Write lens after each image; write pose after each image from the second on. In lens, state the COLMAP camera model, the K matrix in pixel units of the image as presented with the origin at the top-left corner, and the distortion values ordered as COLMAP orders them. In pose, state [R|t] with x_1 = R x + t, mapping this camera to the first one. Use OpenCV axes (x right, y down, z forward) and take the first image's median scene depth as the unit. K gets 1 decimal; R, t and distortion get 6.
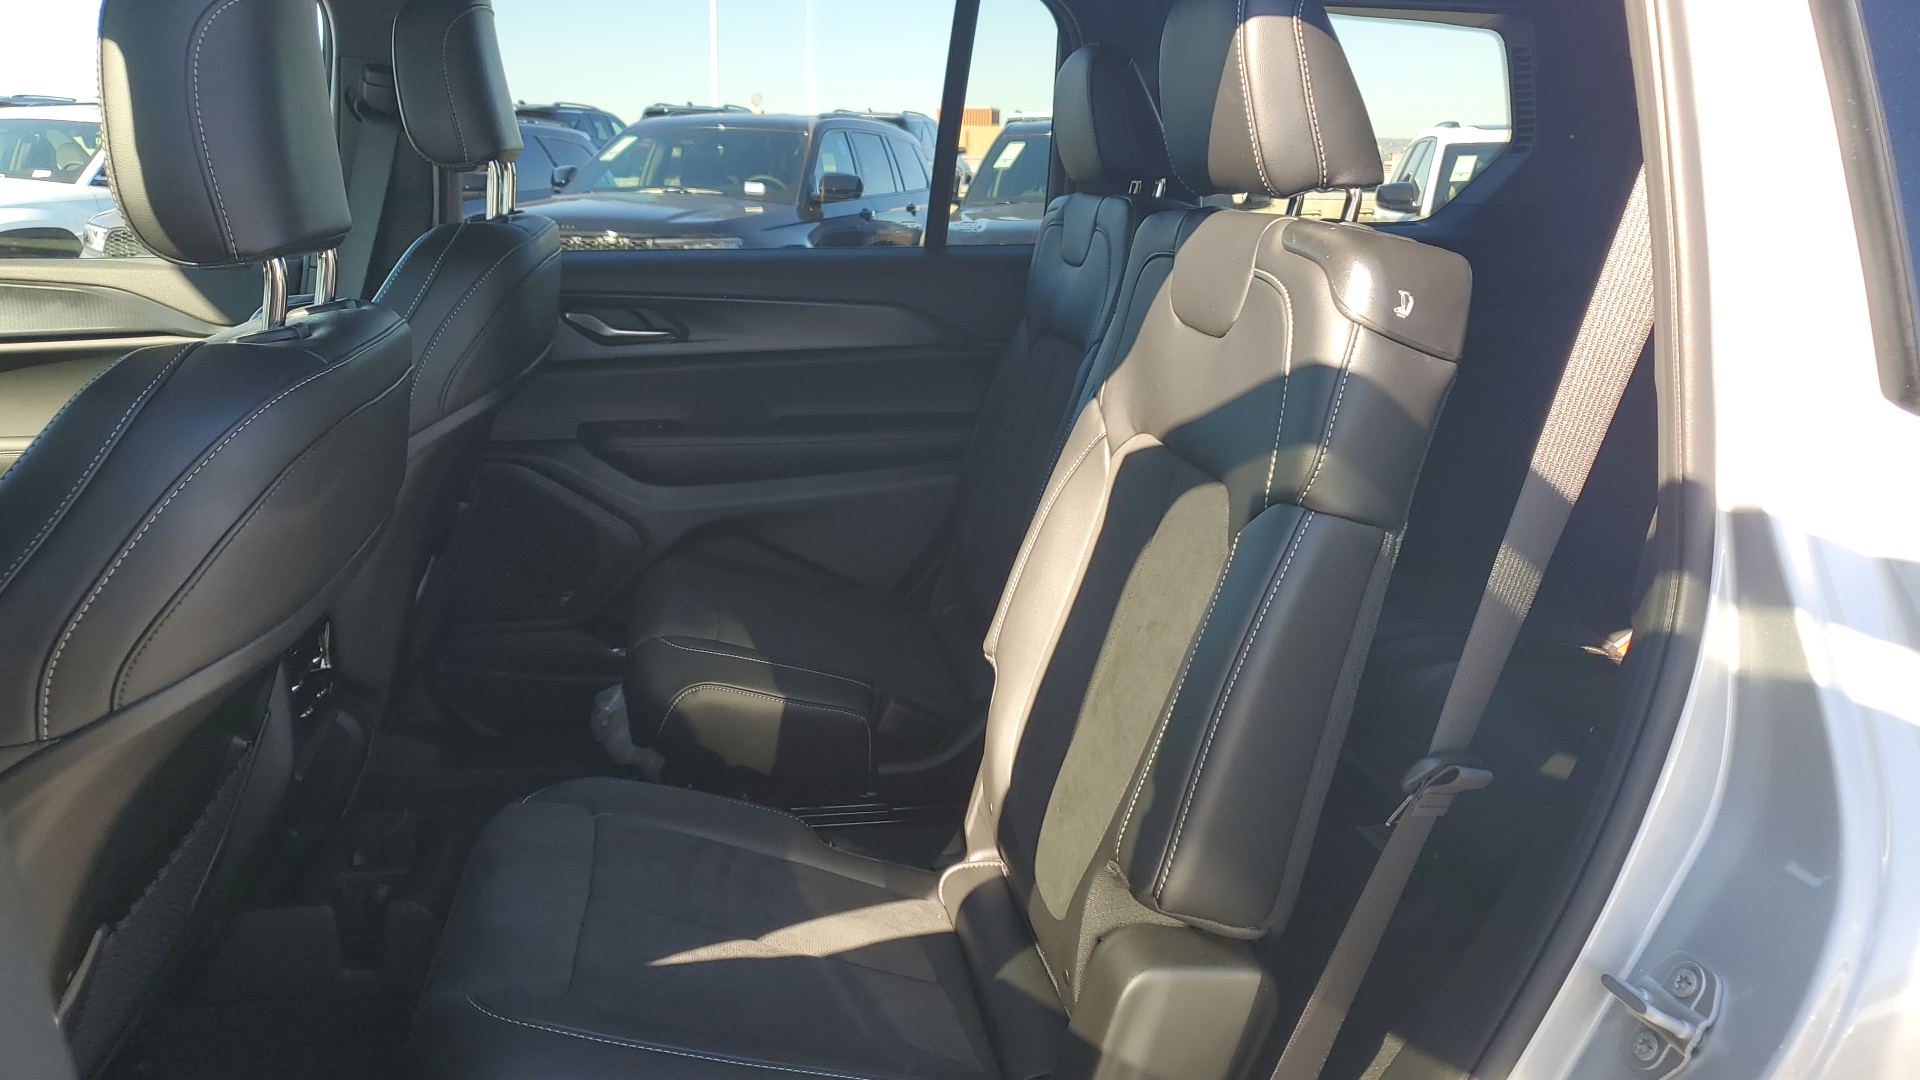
lens RADIAL K [[1476.4, 0, 959.6], [0, 1476.4, 530.0], [0, 0, 1]] dist [0.063102, -0.030171]
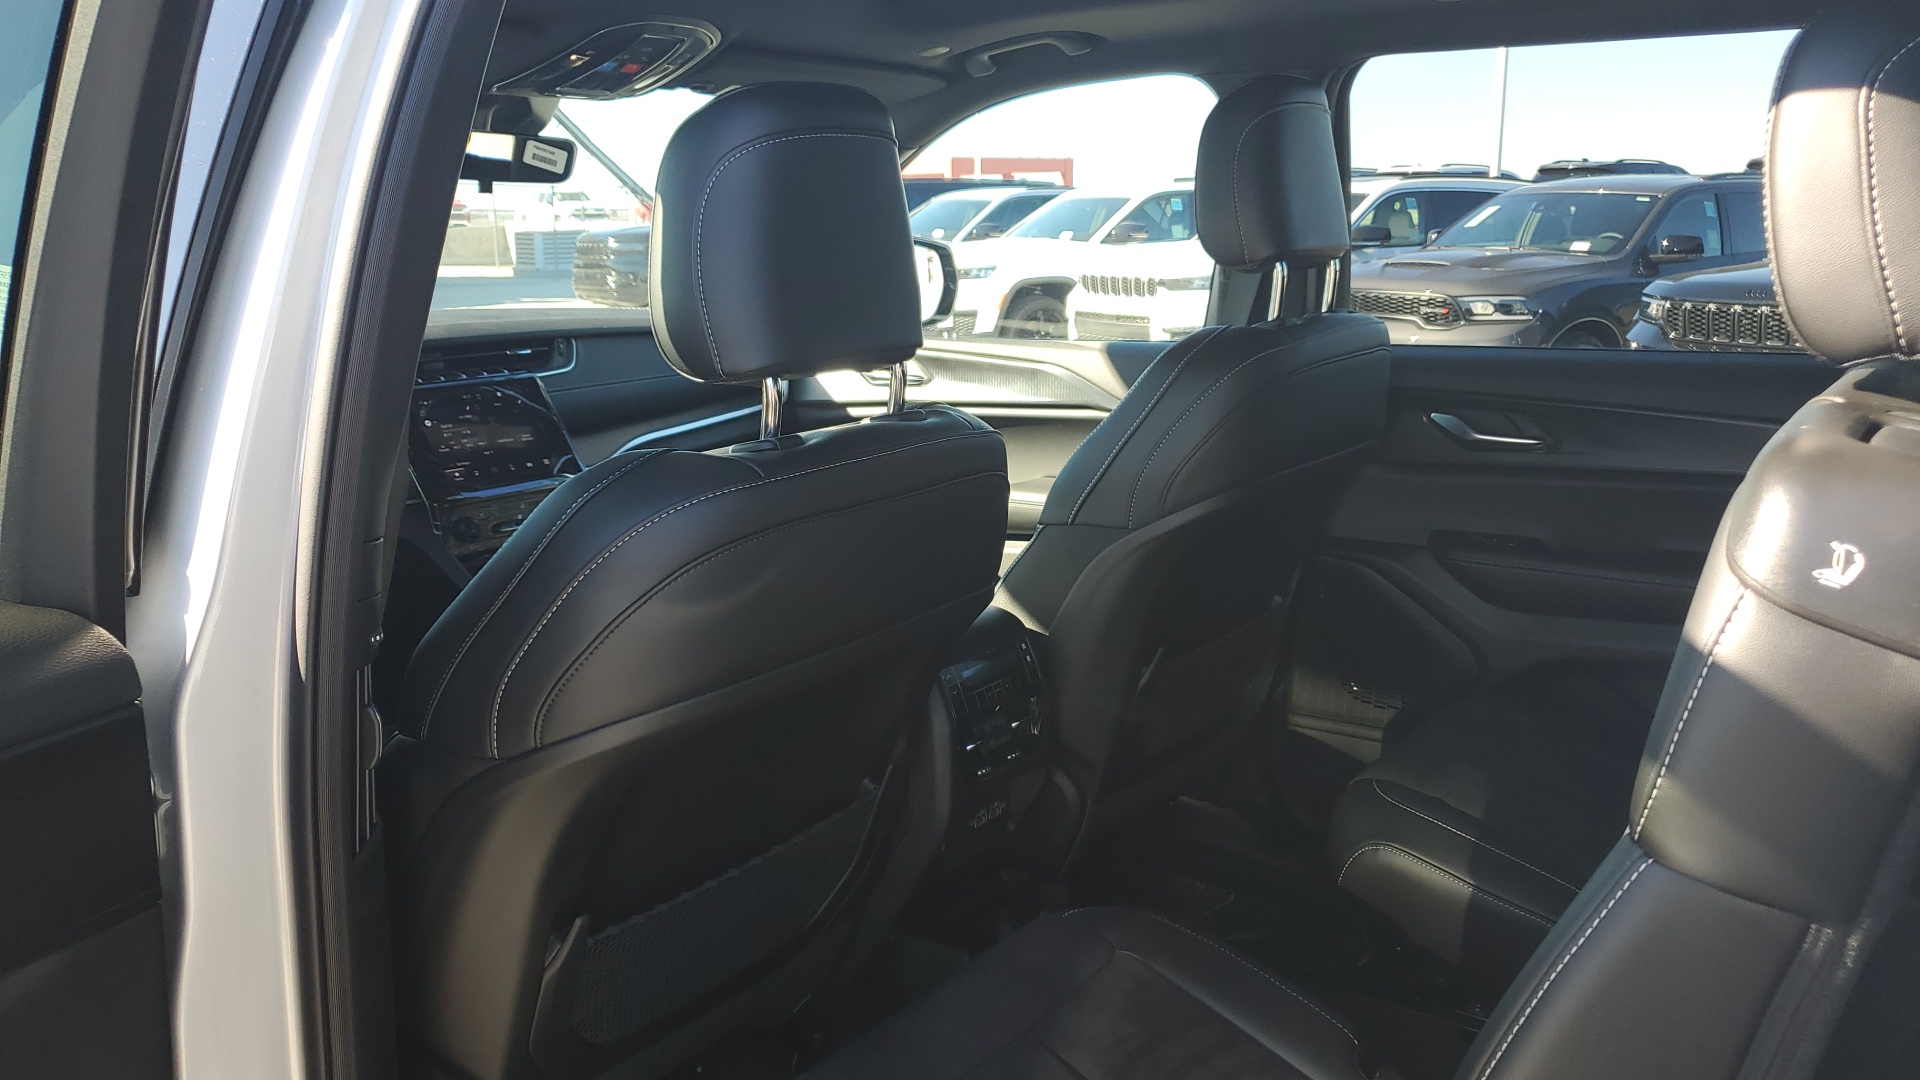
lens RADIAL K [[1476.4, 0, 985.4], [0, 1476.4, 559.1], [0, 0, 1]] dist [0.063102, -0.030171]
pose [[0.730056, 0.140580, -0.668772, 0.232645], [-0.155006, 0.987171, 0.038300, -0.063565], [0.665576, 0.075703, 0.742480, 0.162436]]
